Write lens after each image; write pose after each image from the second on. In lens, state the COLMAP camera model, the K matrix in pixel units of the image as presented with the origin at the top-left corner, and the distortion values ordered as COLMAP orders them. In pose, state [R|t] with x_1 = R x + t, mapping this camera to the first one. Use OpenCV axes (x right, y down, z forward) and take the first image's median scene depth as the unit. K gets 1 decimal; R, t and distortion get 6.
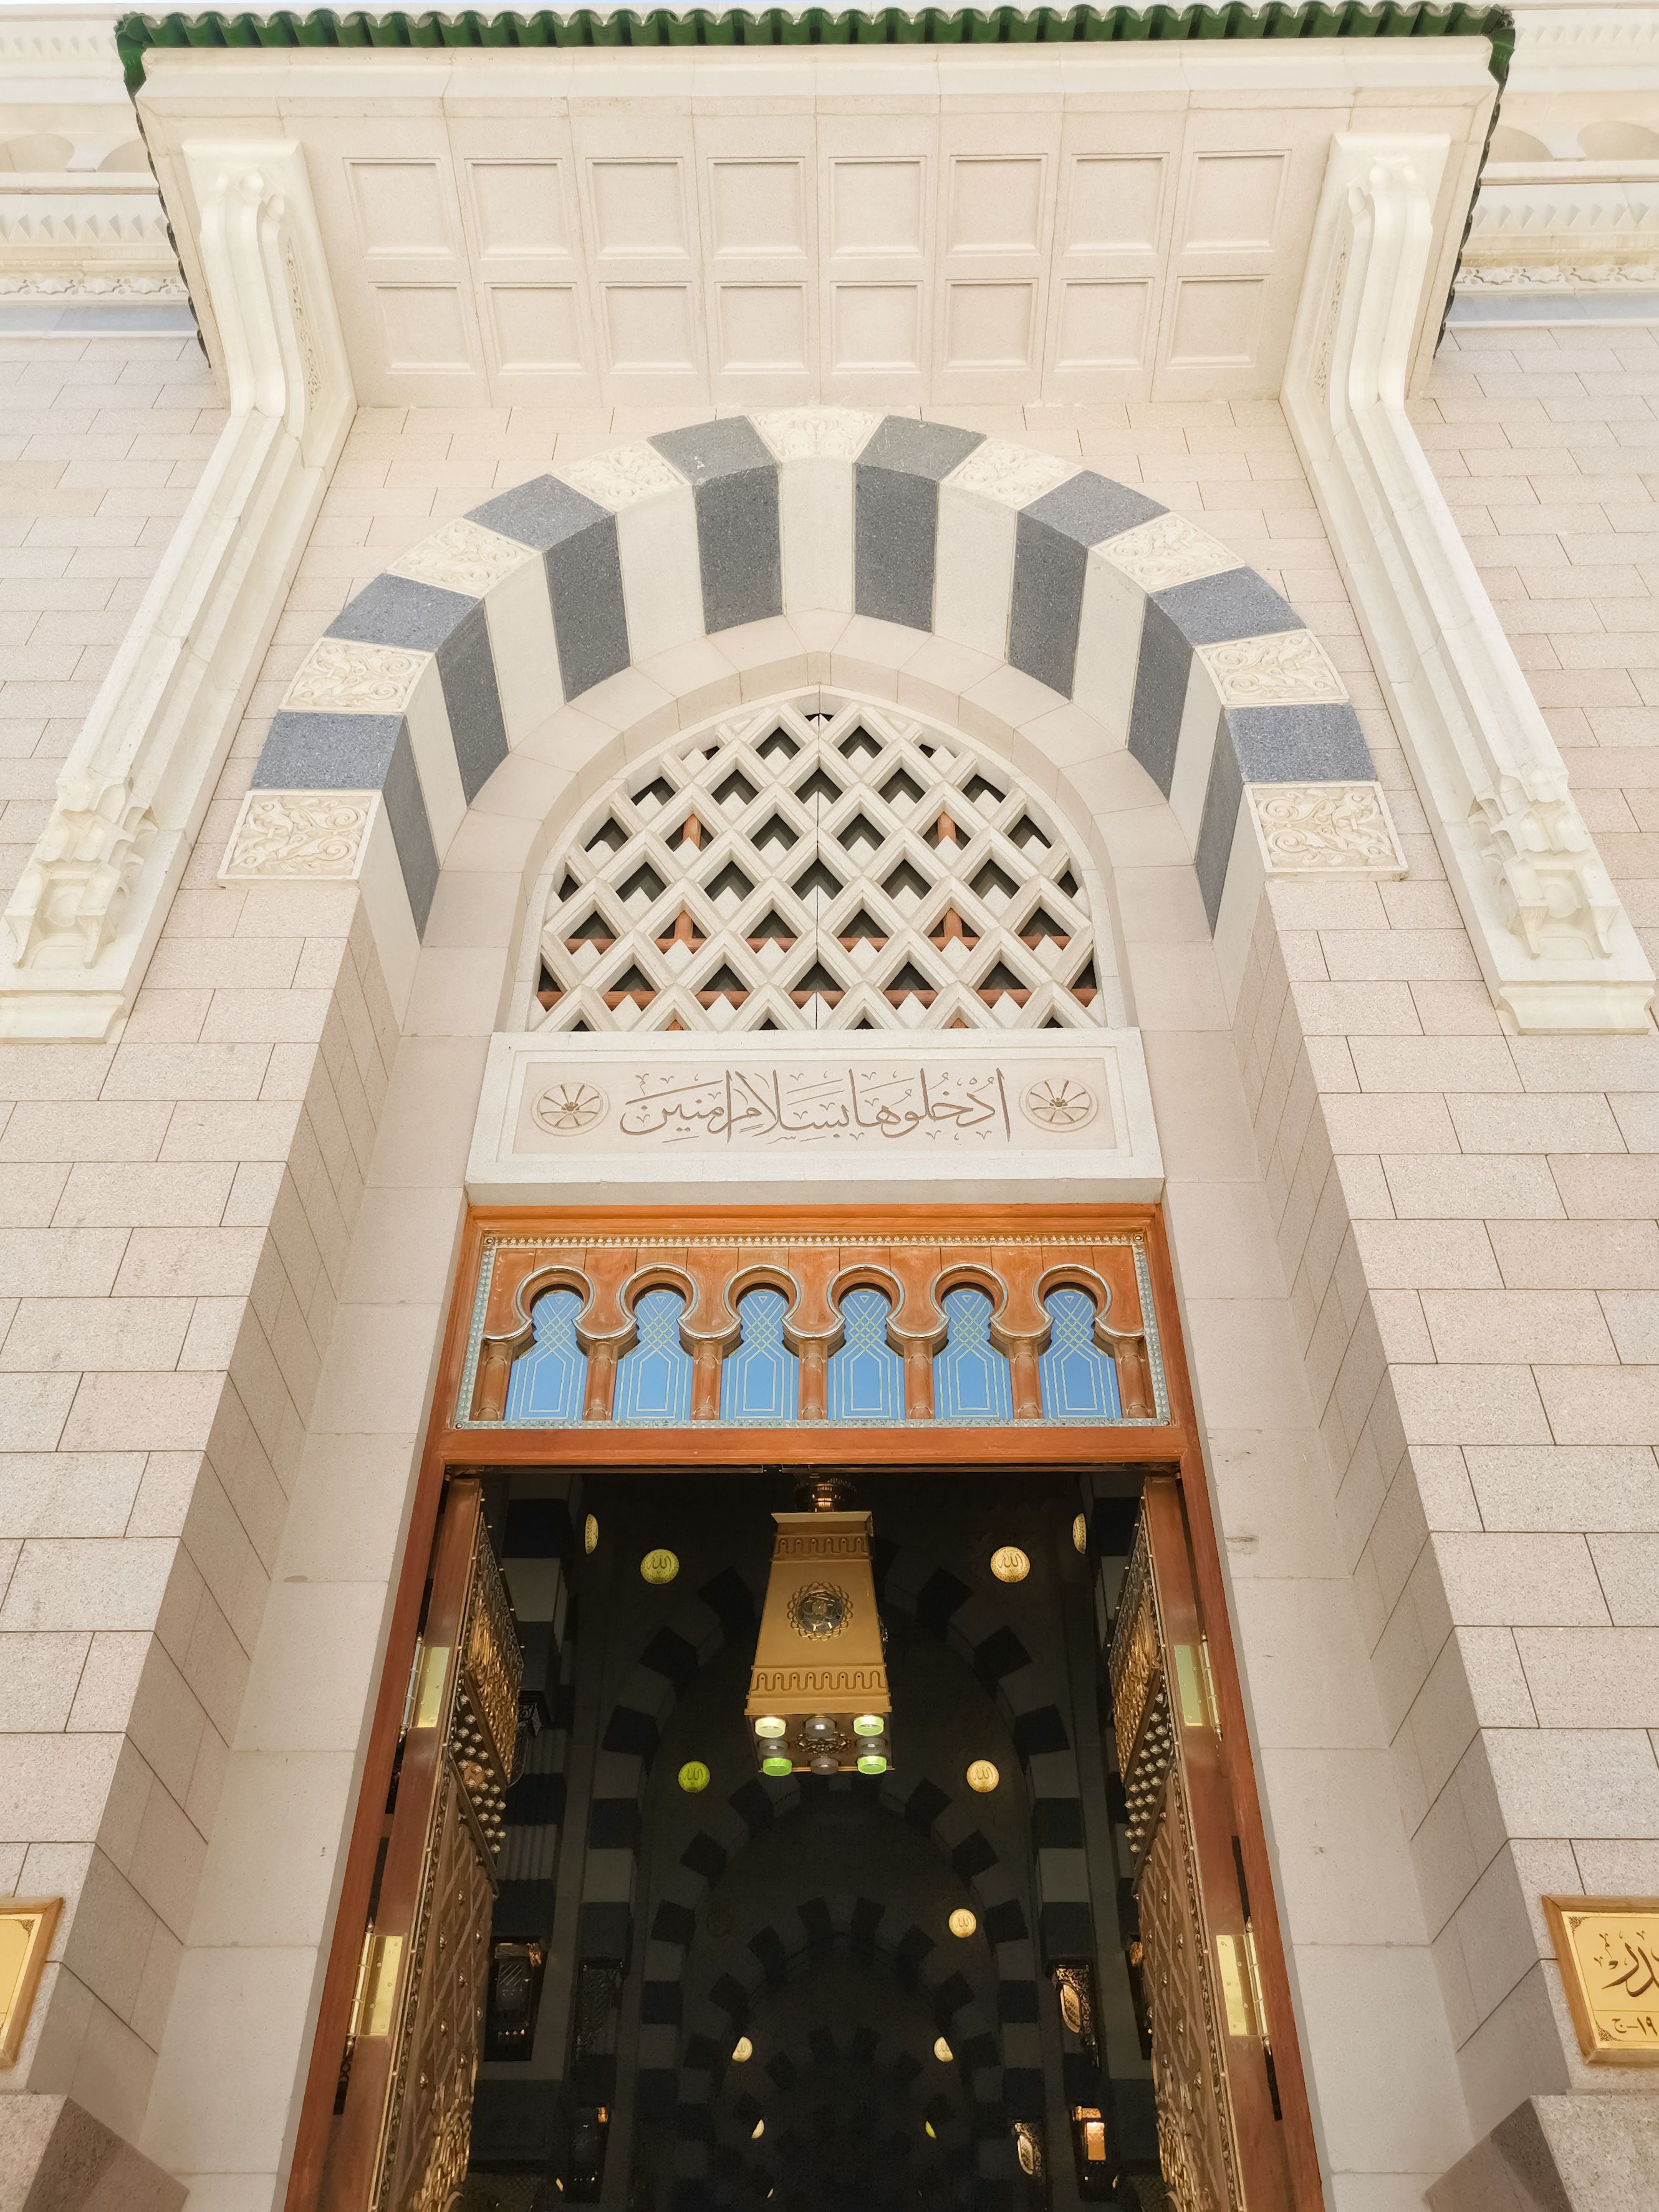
lens RADIAL K [[1748.2, 0, 842.2], [0, 1748.2, 1106.8], [0, 0, 1]] dist [0.061374, -0.067387]
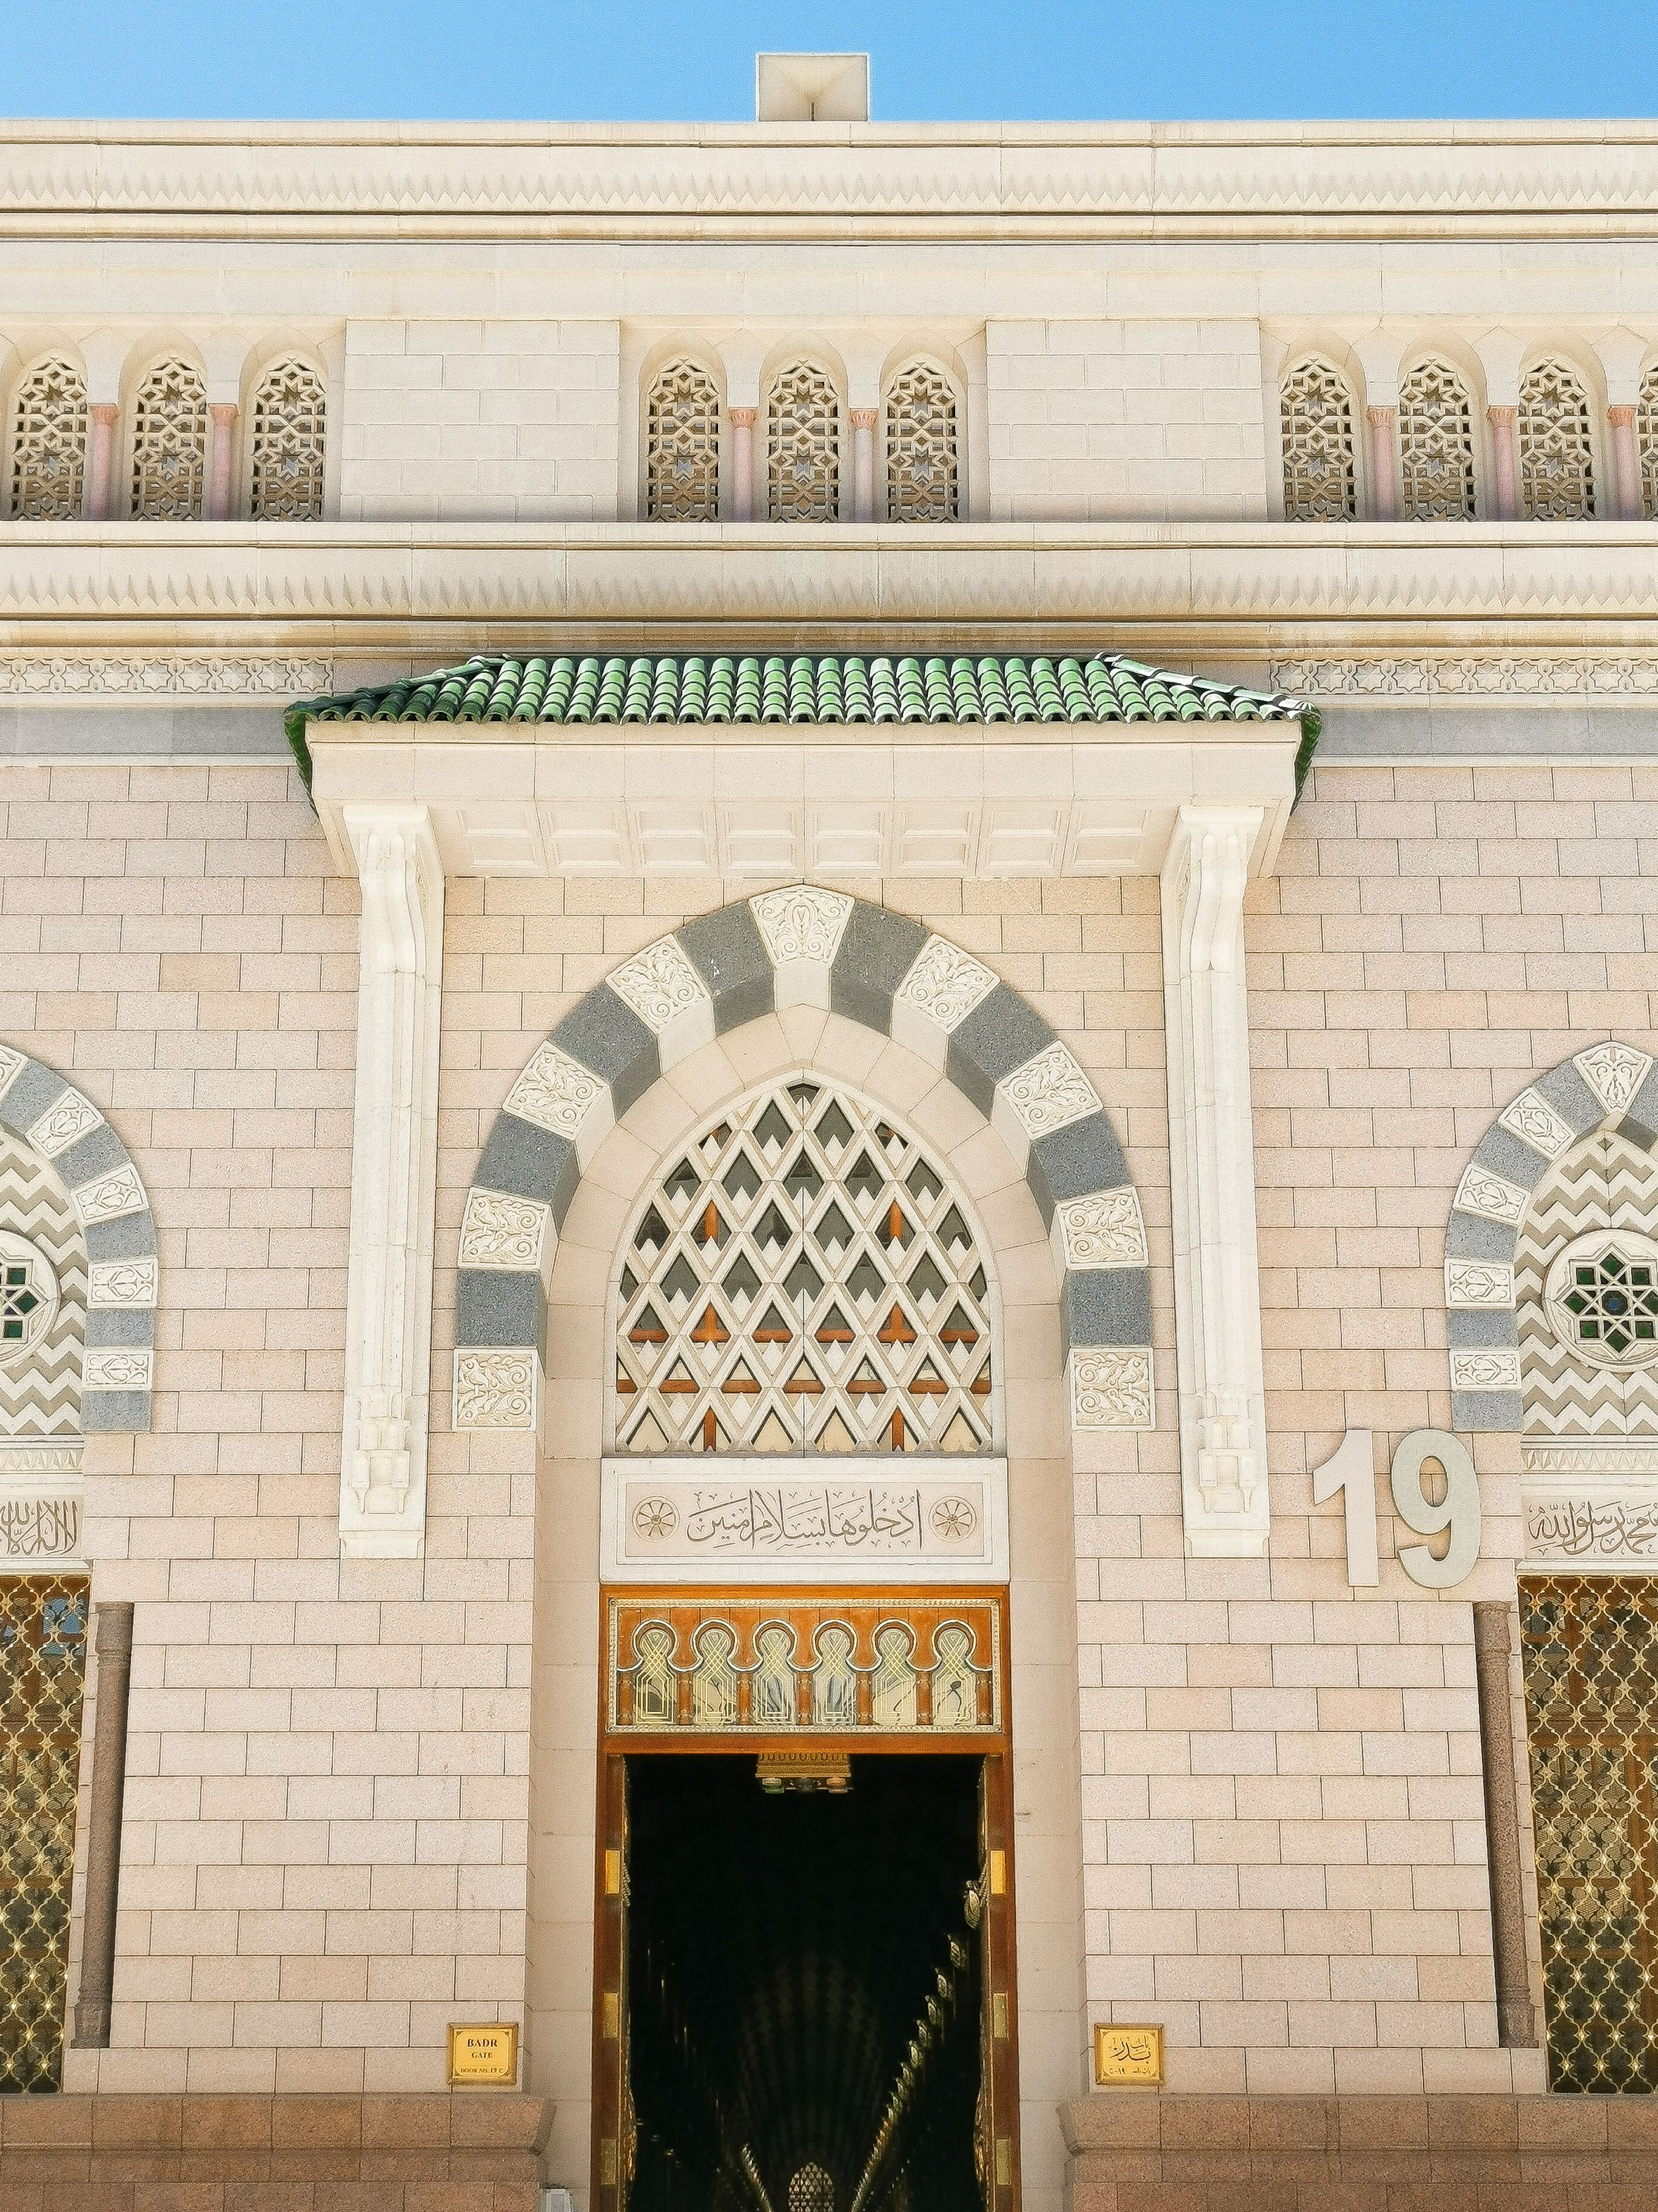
lens RADIAL K [[3550.1, 0, 829.0], [0, 3550.1, 1106.0], [0, 0, 1]] dist [0.010837, -0.051632]
pose [[0.999964, 0.000891, 0.008447, -0.021306], [-0.004220, 0.915175, 0.403035, -1.700771], [-0.007371, -0.403056, 0.915145, -1.897910]]
